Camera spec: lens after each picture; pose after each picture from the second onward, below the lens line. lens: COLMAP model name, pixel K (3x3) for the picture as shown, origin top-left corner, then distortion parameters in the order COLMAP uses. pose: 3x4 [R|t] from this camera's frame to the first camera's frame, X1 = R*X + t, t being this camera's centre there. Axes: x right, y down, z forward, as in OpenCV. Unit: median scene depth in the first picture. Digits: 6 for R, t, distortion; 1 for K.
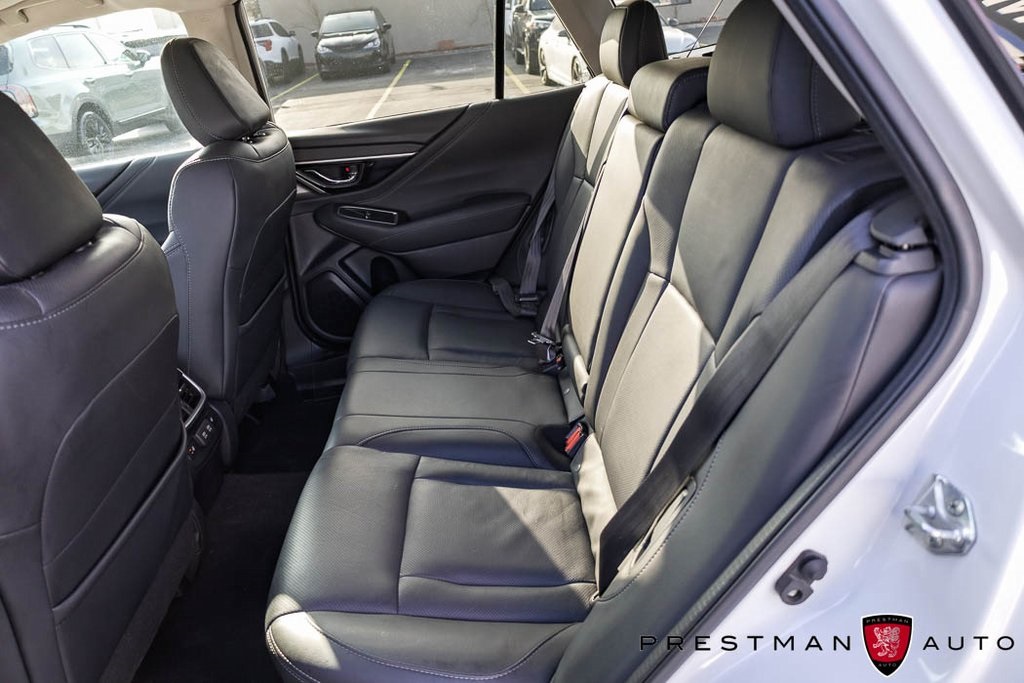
lens RADIAL K [[706.0, 0, 512.0], [0, 706.0, 341.5], [0, 0, 1]] dist [0.020223, 0.001248]
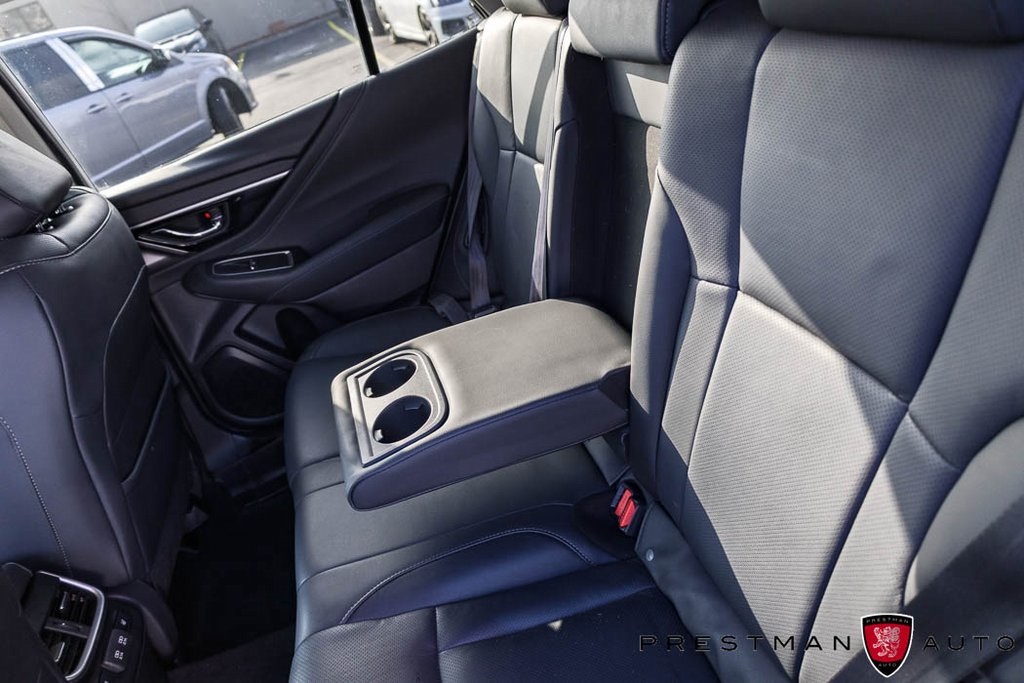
lens RADIAL K [[695.7, 0, 512.0], [0, 695.7, 341.5], [0, 0, 1]] dist [0.025650, 0.001279]
pose [[0.953548, -0.286320, 0.093638, -0.029405], [0.279318, 0.956764, 0.081138, -0.082751], [-0.112820, -0.051214, 0.992295, 0.208143]]
